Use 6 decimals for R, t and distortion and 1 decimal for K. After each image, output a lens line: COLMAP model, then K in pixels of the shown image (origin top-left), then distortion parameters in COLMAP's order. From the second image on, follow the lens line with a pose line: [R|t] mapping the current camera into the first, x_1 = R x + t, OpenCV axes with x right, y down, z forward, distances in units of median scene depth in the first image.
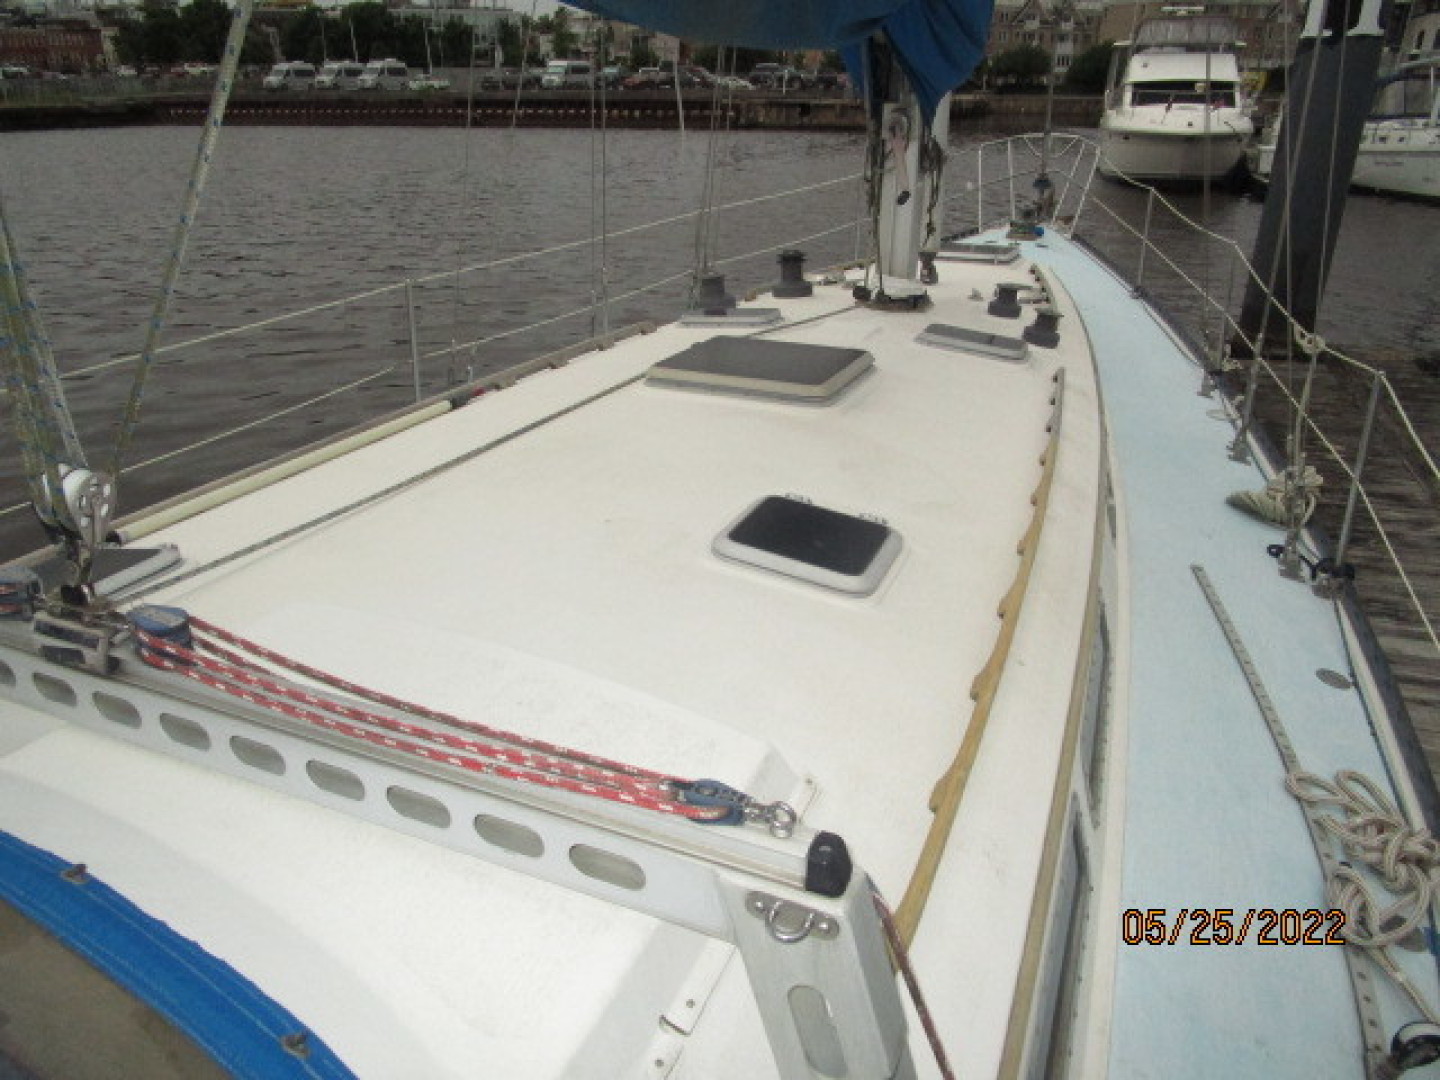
lens RADIAL K [[1026.2, 0, 712.3], [0, 1026.2, 543.4], [0, 0, 1]] dist [-0.036366, 0.024793]
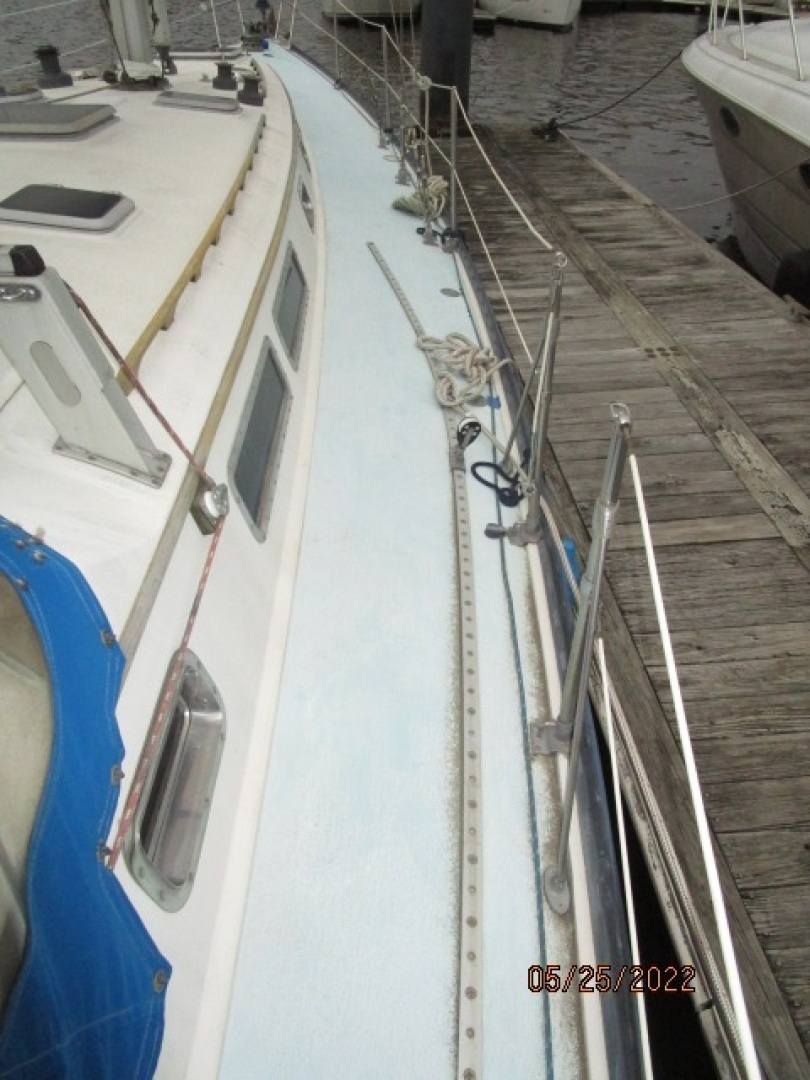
lens RADIAL K [[766.6, 0, 405.0], [0, 766.6, 540.0], [0, 0, 1]] dist [-0.033409, 0.038457]
pose [[0.913697, -0.249140, 0.321072, 0.044686], [0.164594, 0.949210, 0.268158, 0.139127], [-0.371574, -0.192168, 0.908297, -0.130731]]
